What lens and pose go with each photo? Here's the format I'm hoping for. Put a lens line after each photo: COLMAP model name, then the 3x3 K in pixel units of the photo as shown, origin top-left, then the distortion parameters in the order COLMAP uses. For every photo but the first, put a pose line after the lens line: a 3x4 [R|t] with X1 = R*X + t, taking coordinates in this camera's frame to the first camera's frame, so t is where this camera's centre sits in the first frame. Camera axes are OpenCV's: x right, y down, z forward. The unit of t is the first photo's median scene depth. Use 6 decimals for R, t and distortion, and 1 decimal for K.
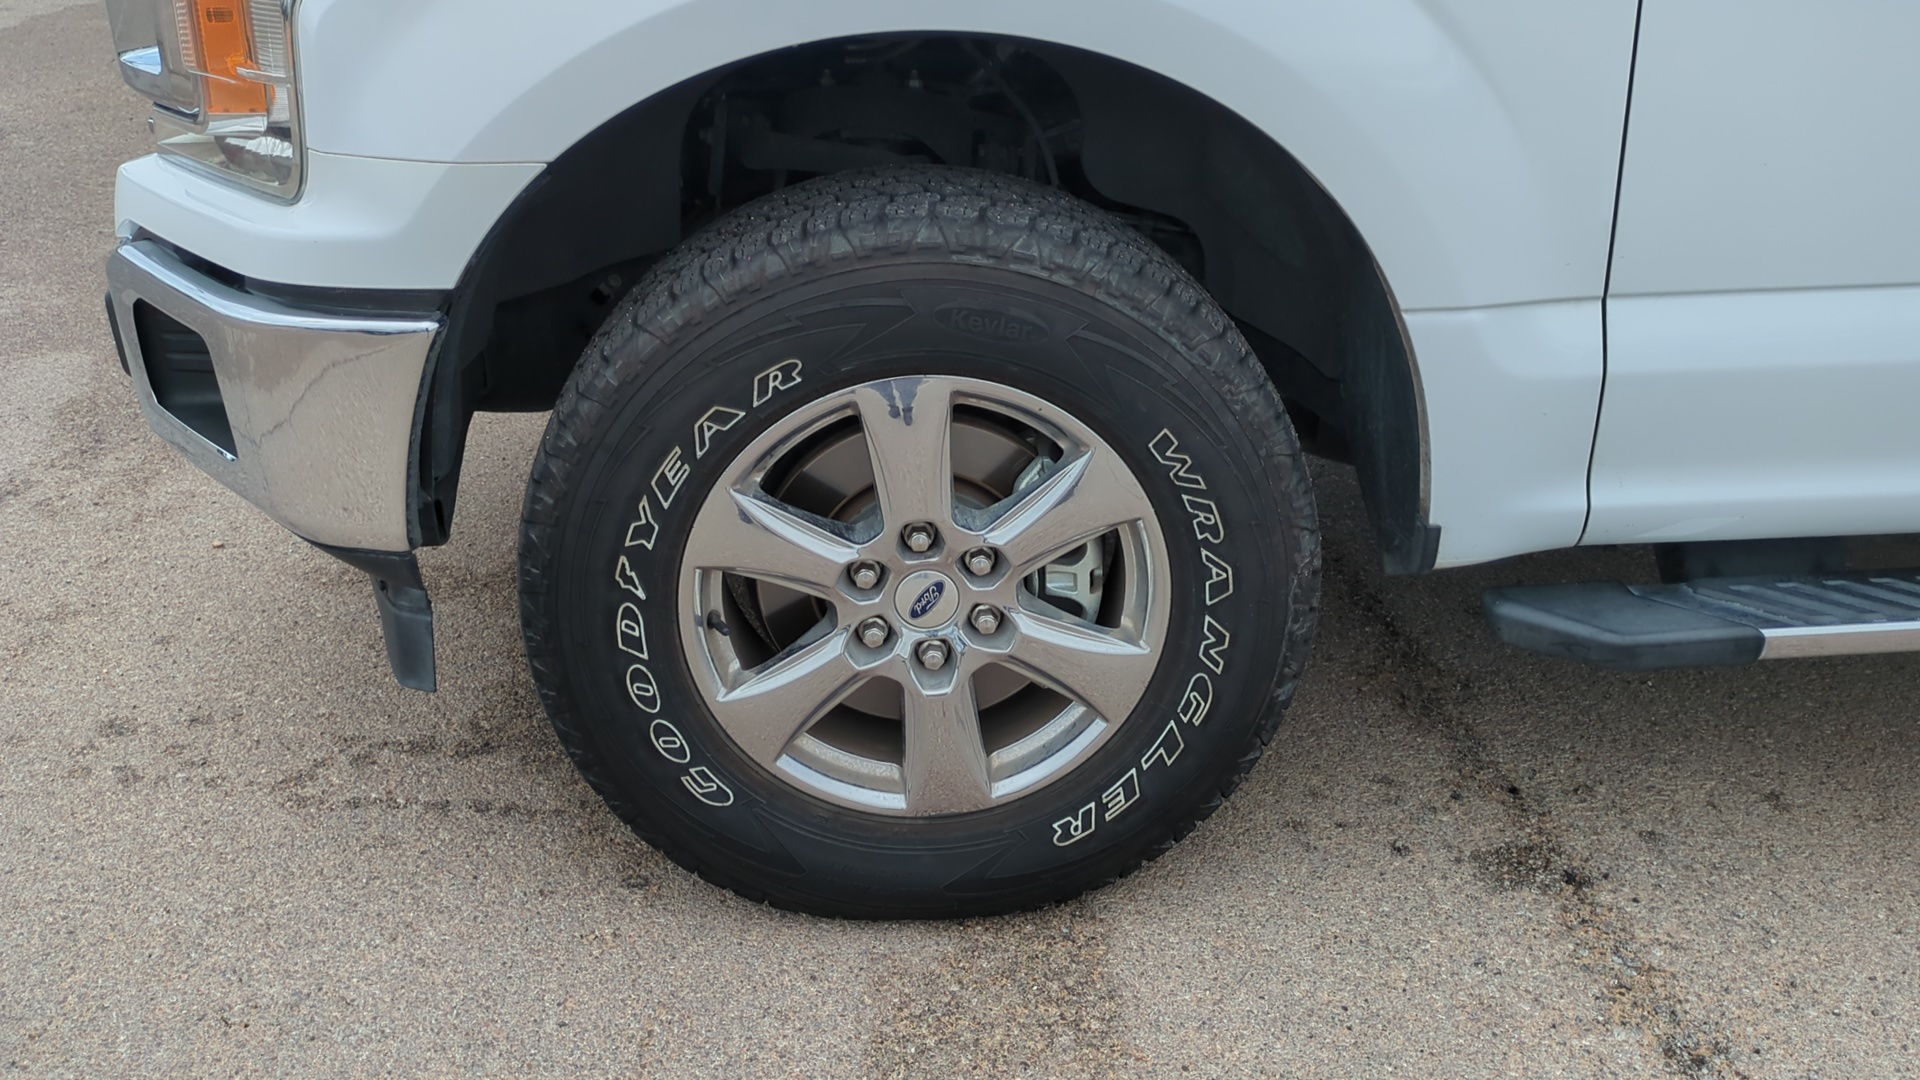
lens RADIAL K [[1647.5, 0, 975.8], [0, 1647.5, 553.7], [0, 0, 1]] dist [0.069853, -0.089517]
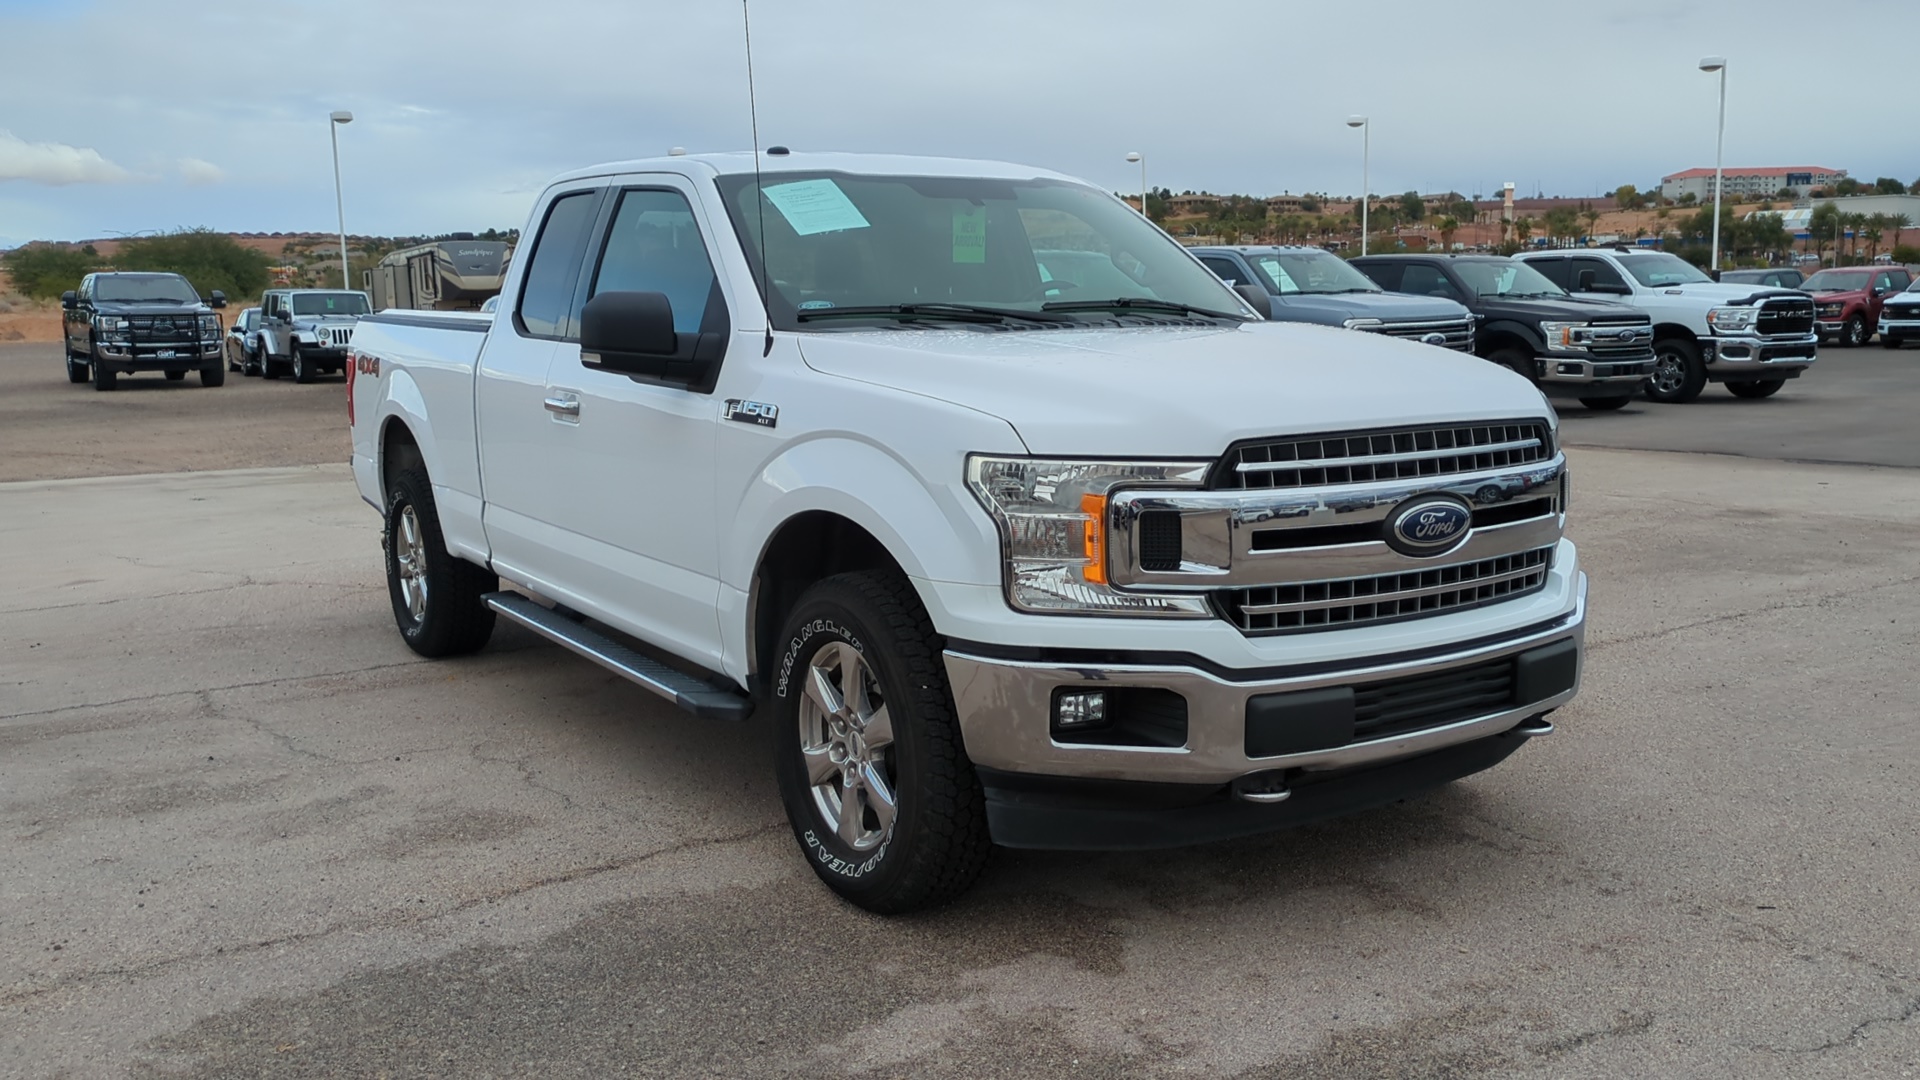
lens RADIAL K [[1647.5, 0, 977.7], [0, 1647.5, 551.8], [0, 0, 1]] dist [0.069853, -0.089517]
pose [[-0.484844, -0.125276, 0.865582, -2.188193], [0.380992, 0.860597, 0.337962, -1.398450], [-0.787256, 0.493639, -0.369525, 2.598727]]
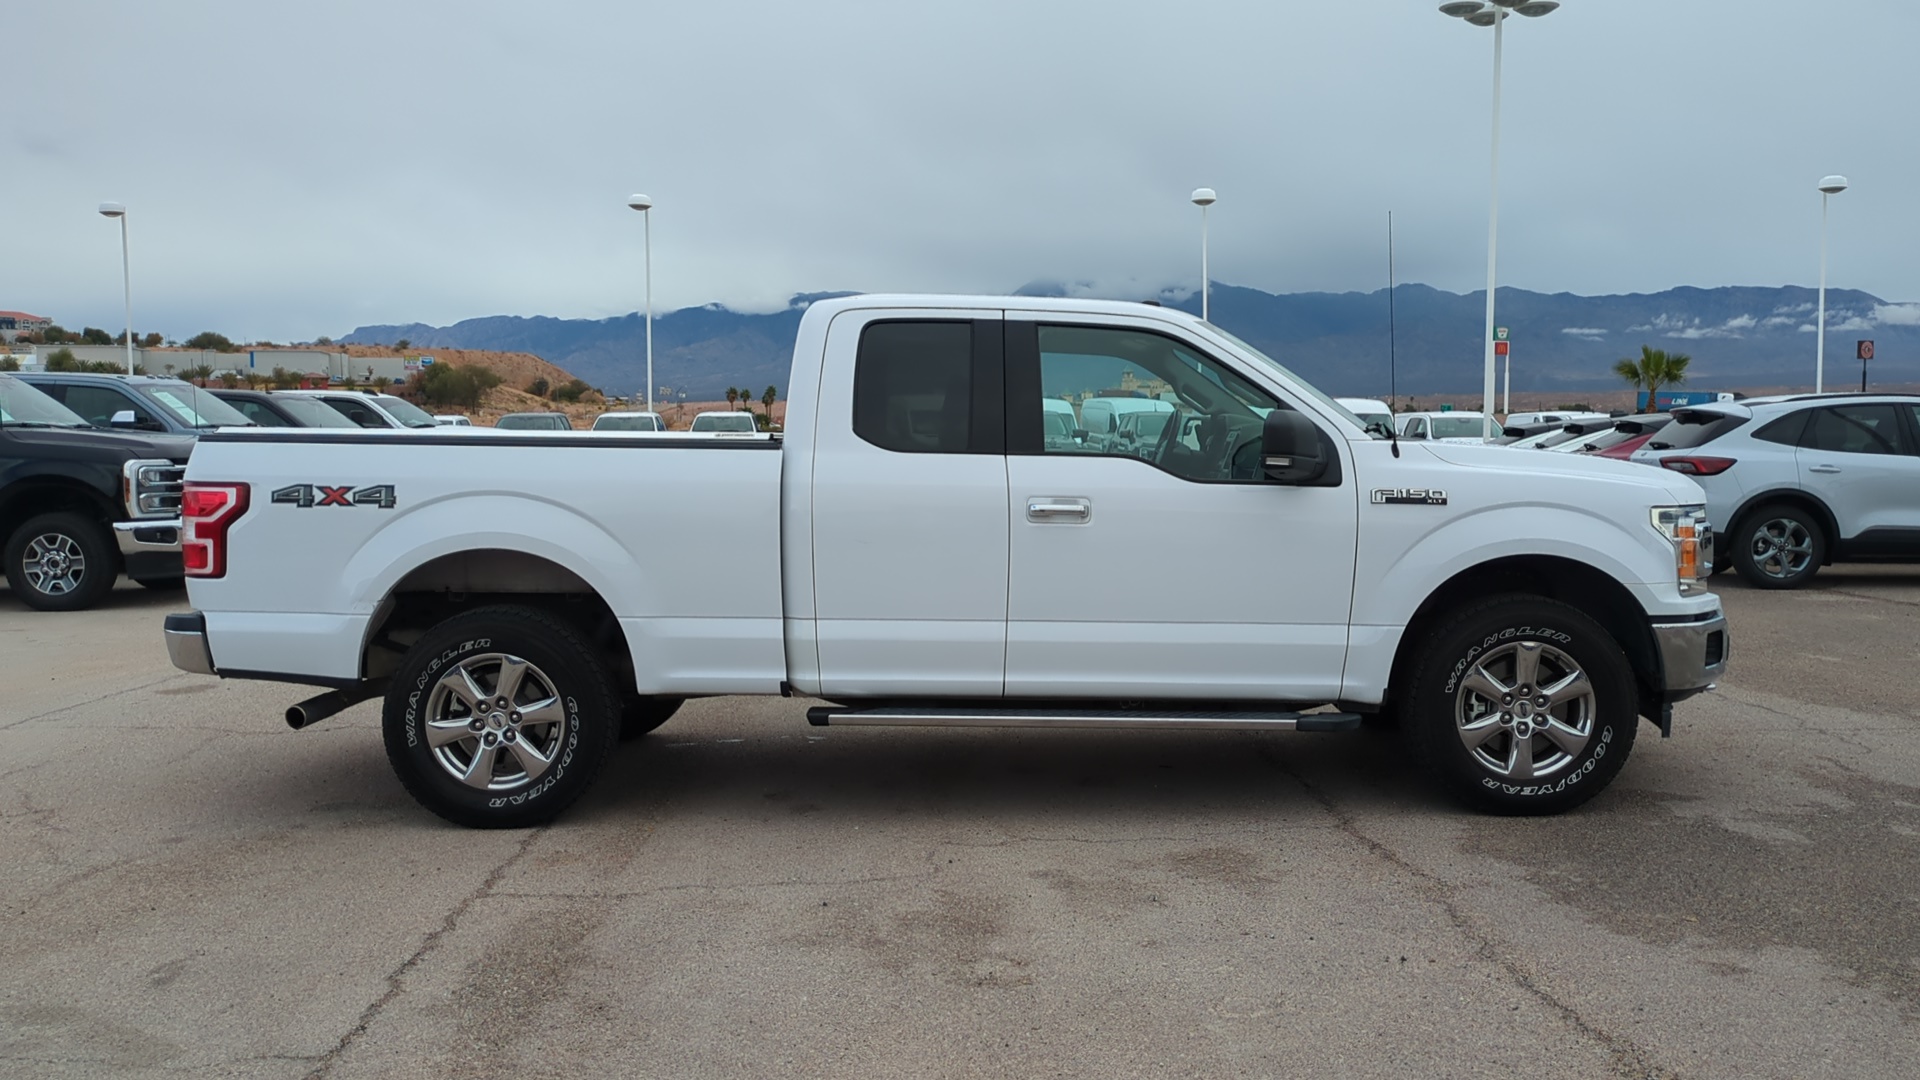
lens RADIAL K [[1647.5, 0, 977.3], [0, 1647.5, 554.1], [0, 0, 1]] dist [0.069853, -0.089517]
pose [[-0.996826, -0.002312, 0.079573, 0.762124], [0.036841, 0.872702, 0.486862, -2.504209], [-0.070569, 0.488248, -0.869847, 5.017183]]
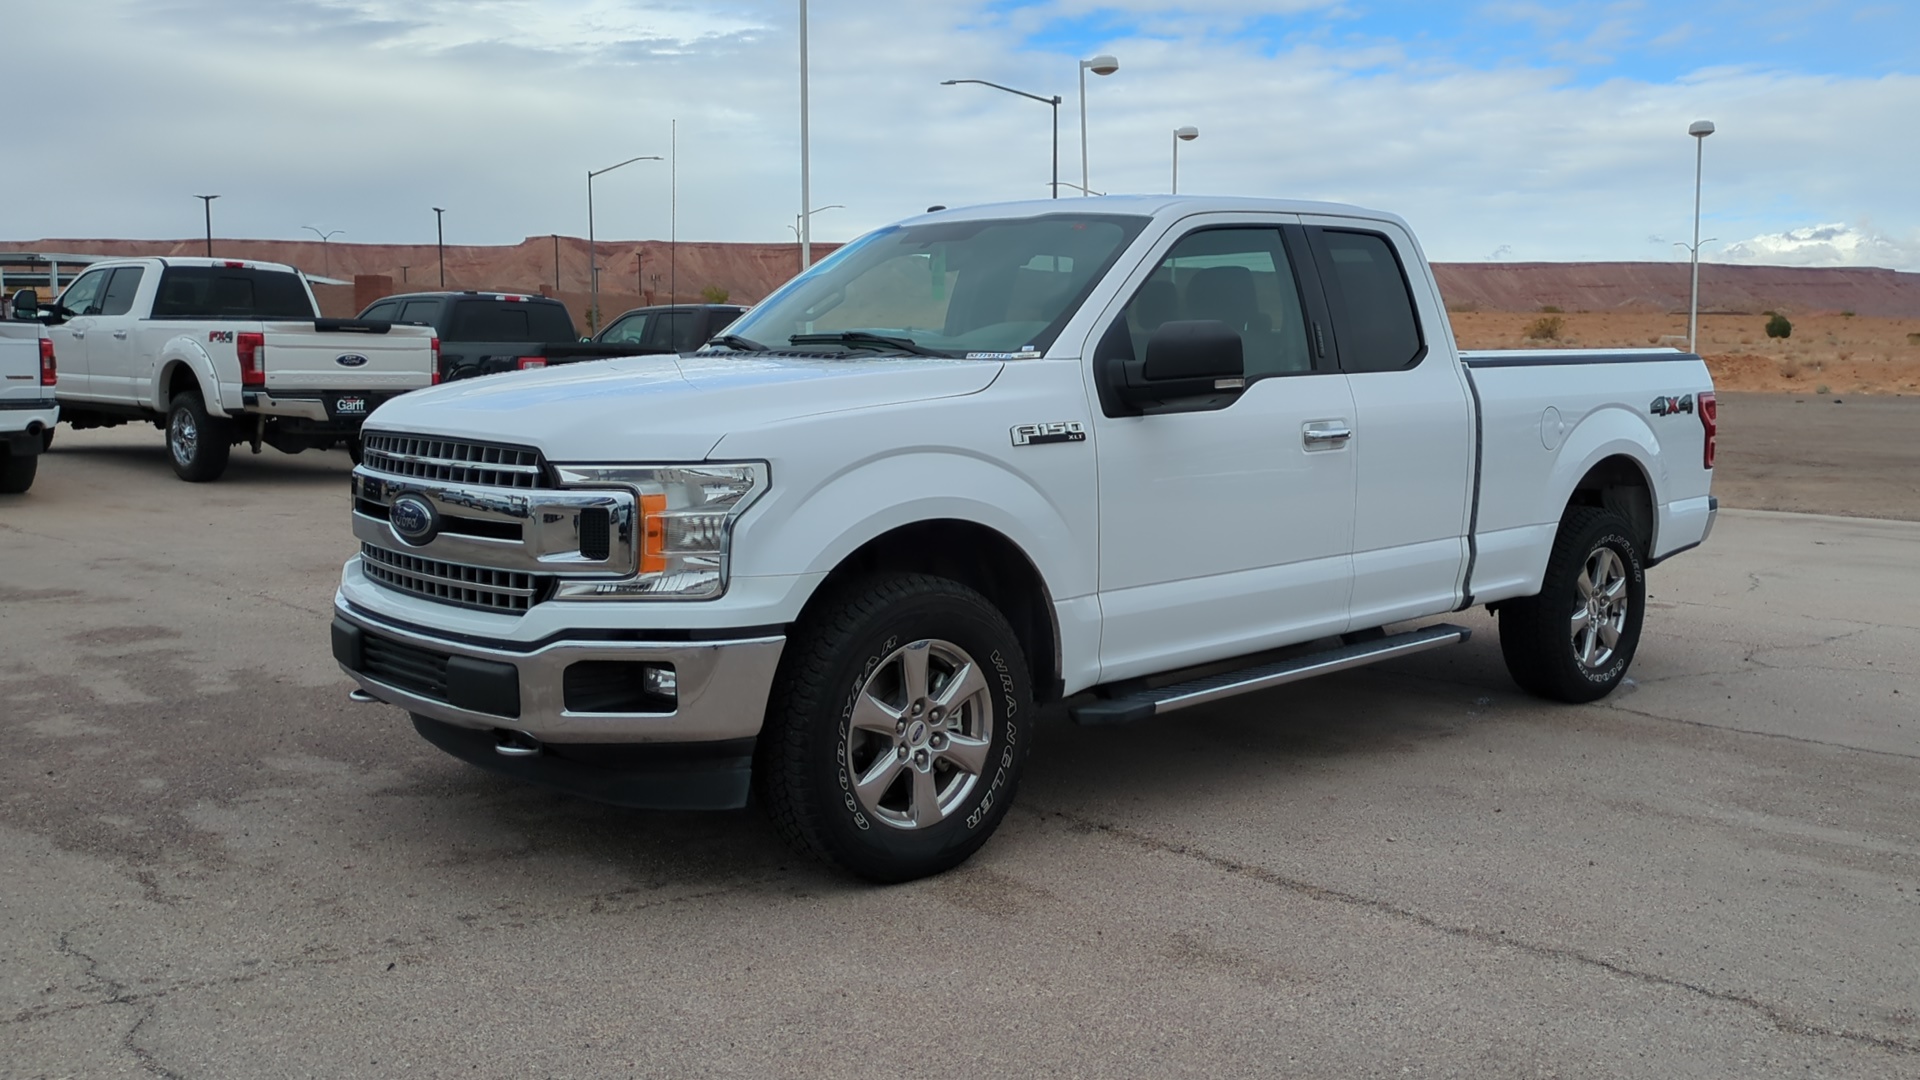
lens RADIAL K [[1647.5, 0, 971.5], [0, 1647.5, 528.5], [0, 0, 1]] dist [0.069853, -0.089517]
pose [[0.780590, -0.058866, 0.622266, -1.529369], [0.255764, 0.938474, -0.232059, 0.343307], [-0.570320, 0.340296, 0.747619, -1.059042]]
